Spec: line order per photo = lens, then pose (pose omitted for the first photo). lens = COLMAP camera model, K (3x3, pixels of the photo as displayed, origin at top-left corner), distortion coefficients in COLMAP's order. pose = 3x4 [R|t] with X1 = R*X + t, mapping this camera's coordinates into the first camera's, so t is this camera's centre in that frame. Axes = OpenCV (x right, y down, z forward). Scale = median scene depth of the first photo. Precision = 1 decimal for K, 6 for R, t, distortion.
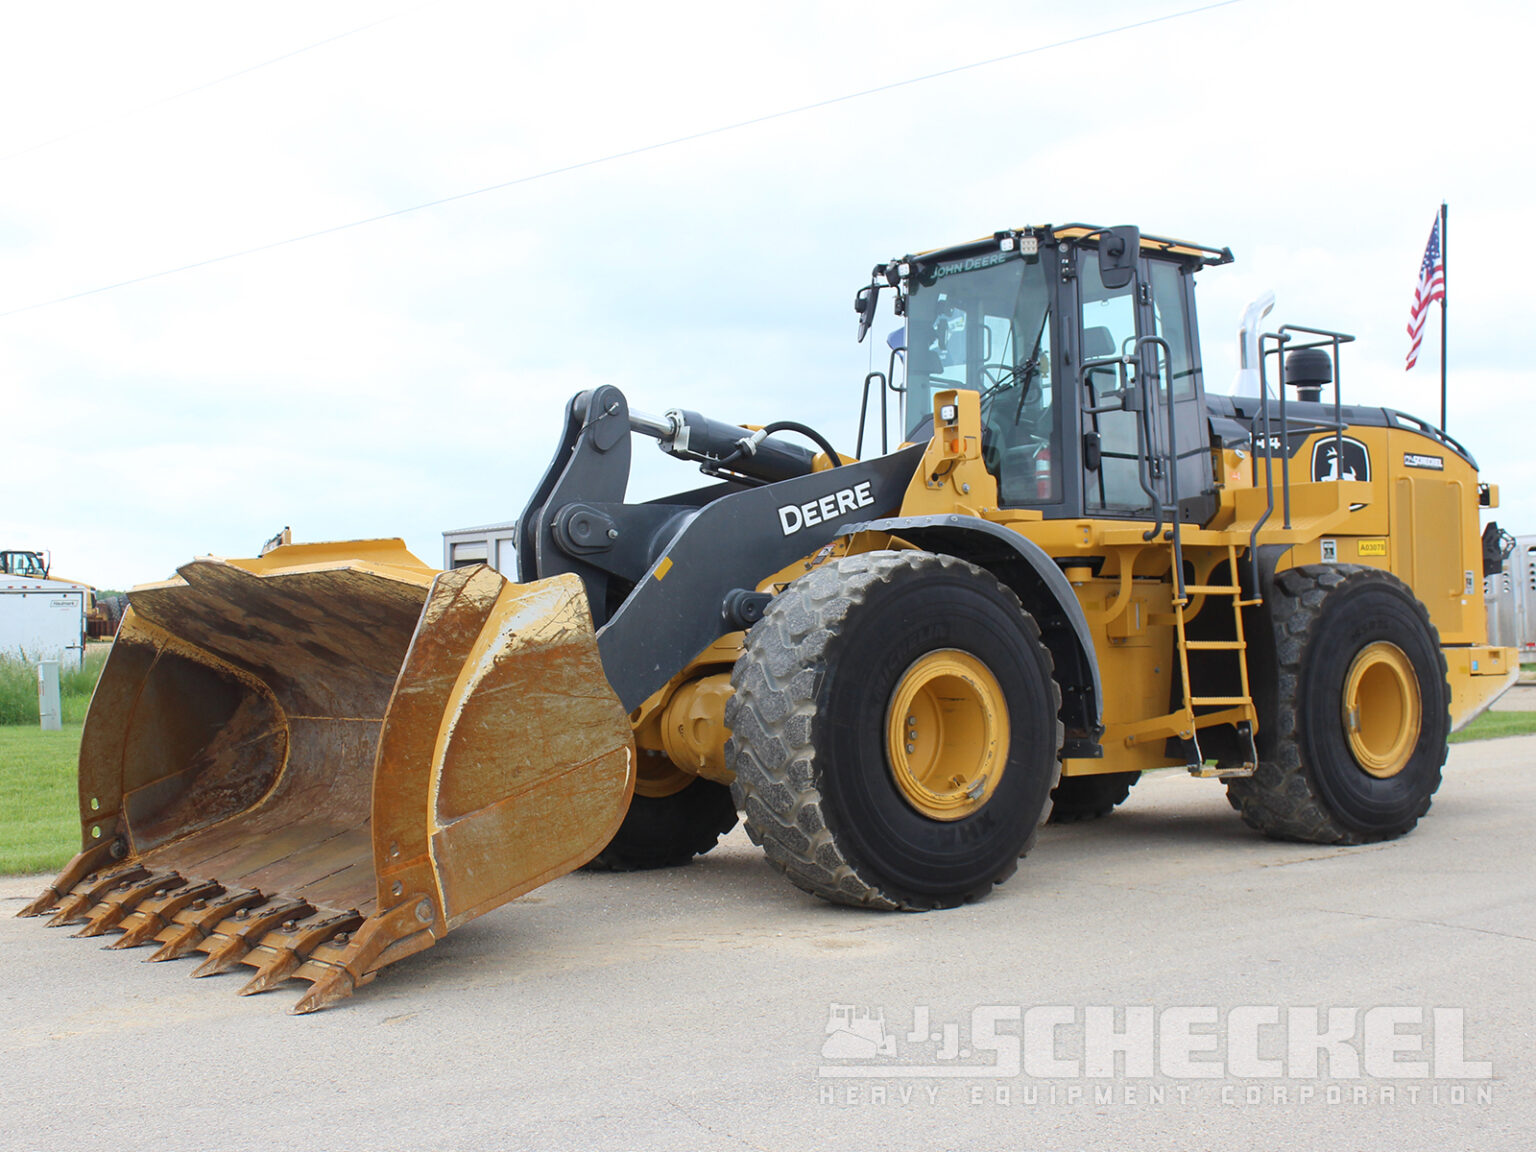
lens RADIAL K [[1924.1, 0, 765.7], [0, 1924.1, 630.5], [0, 0, 1]] dist [-0.163149, 0.248106]
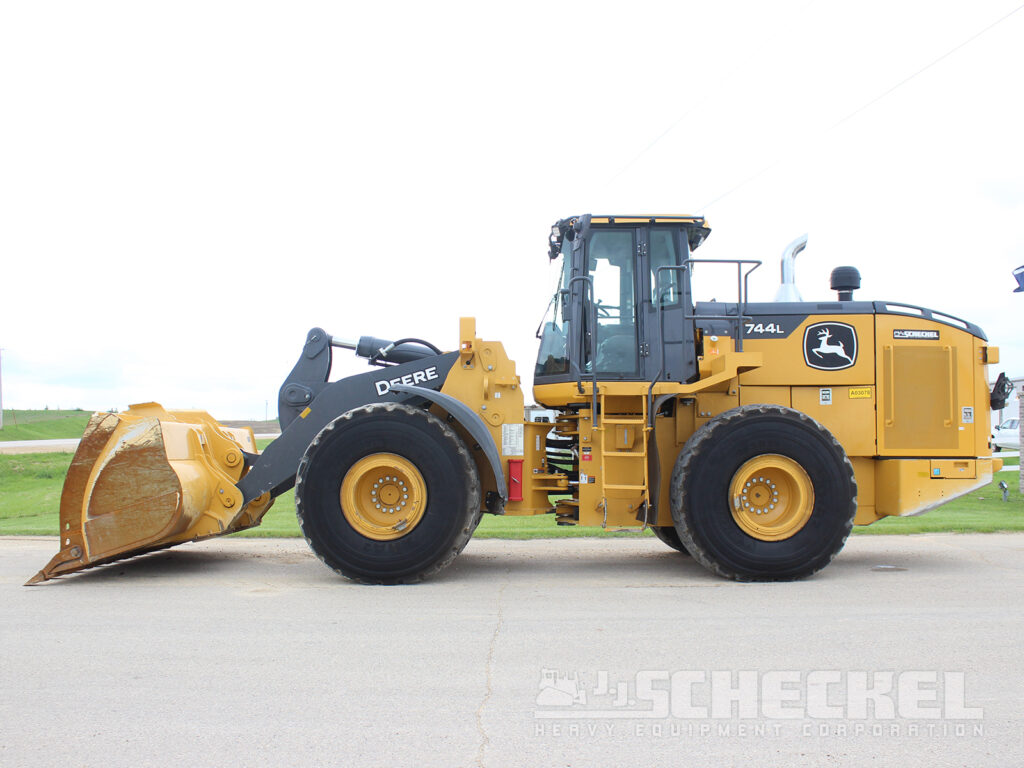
lens RADIAL K [[1017.5, 0, 514.2], [0, 1017.5, 422.7], [0, 0, 1]] dist [-0.165473, 0.089393]
pose [[0.781202, 0.000848, -0.624278, 0.768623], [-0.009695, 0.999895, -0.010774, -0.010395], [0.624203, 0.014469, 0.781128, 0.247137]]
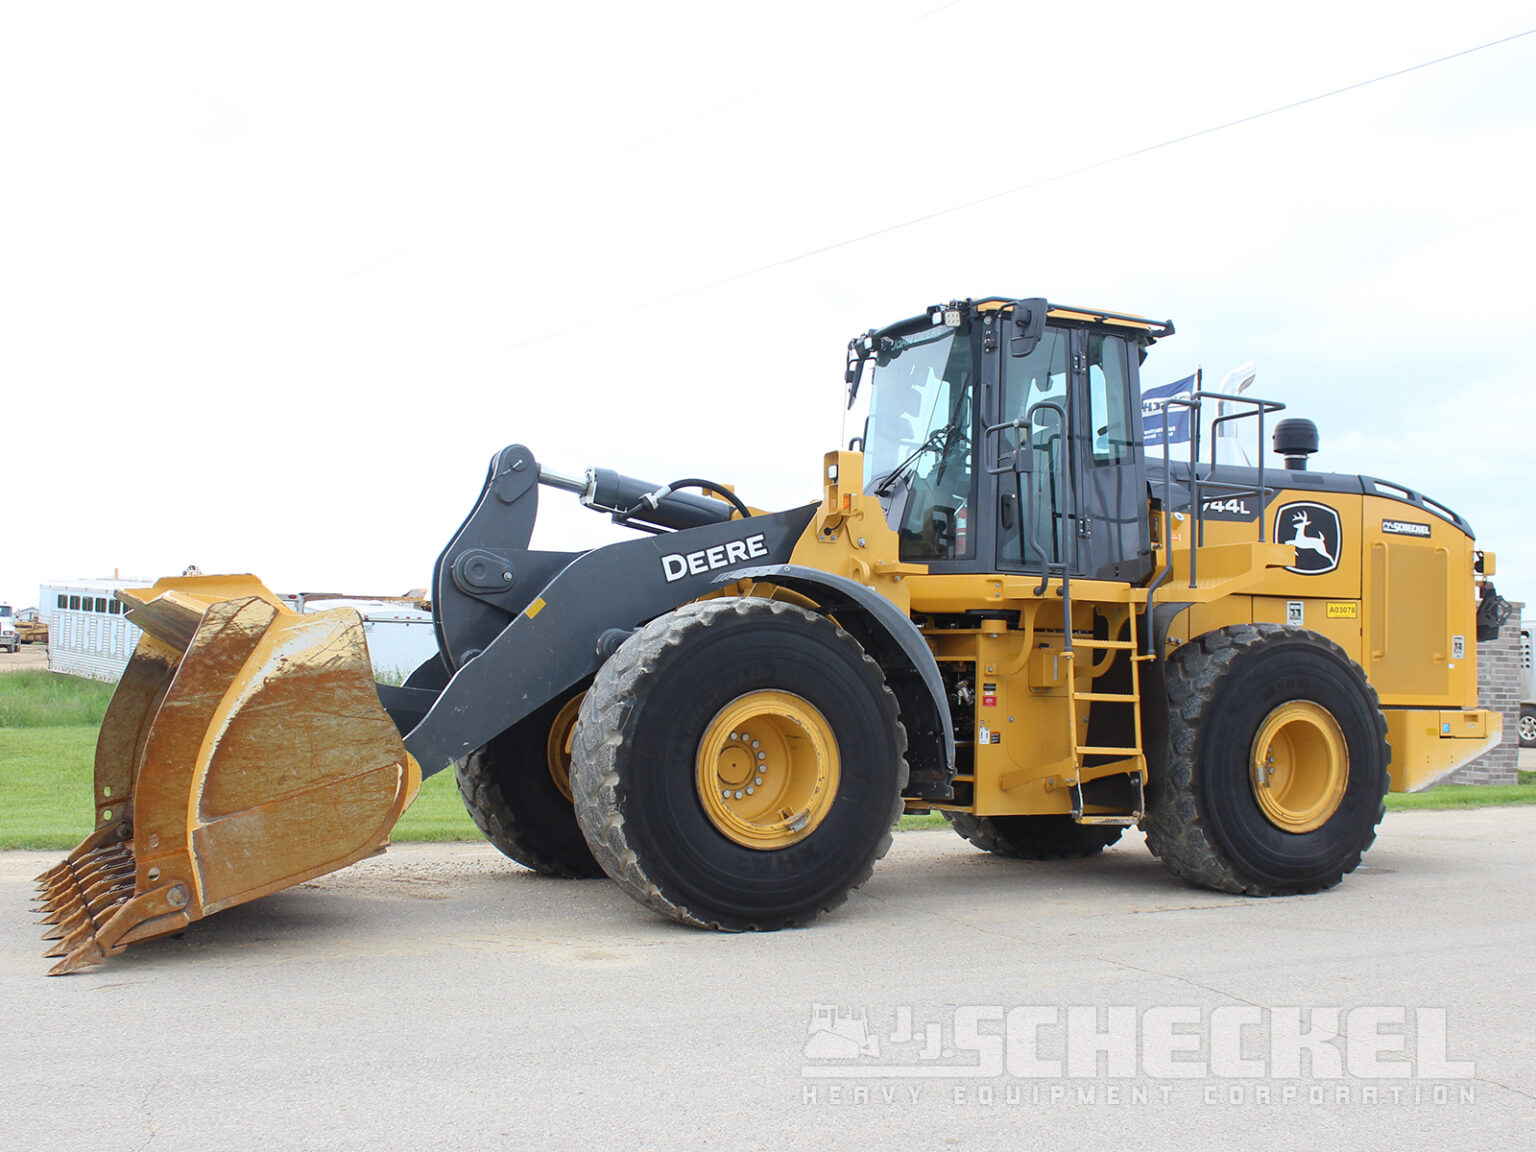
lens RADIAL K [[1659.1, 0, 796.5], [0, 1659.1, 634.5], [0, 0, 1]] dist [-0.177654, 0.140853]
pose [[0.977082, 0.030684, -0.210639, 0.275000], [-0.035496, 0.999187, -0.019100, -0.003620], [0.209881, 0.026139, 0.977377, 0.087879]]
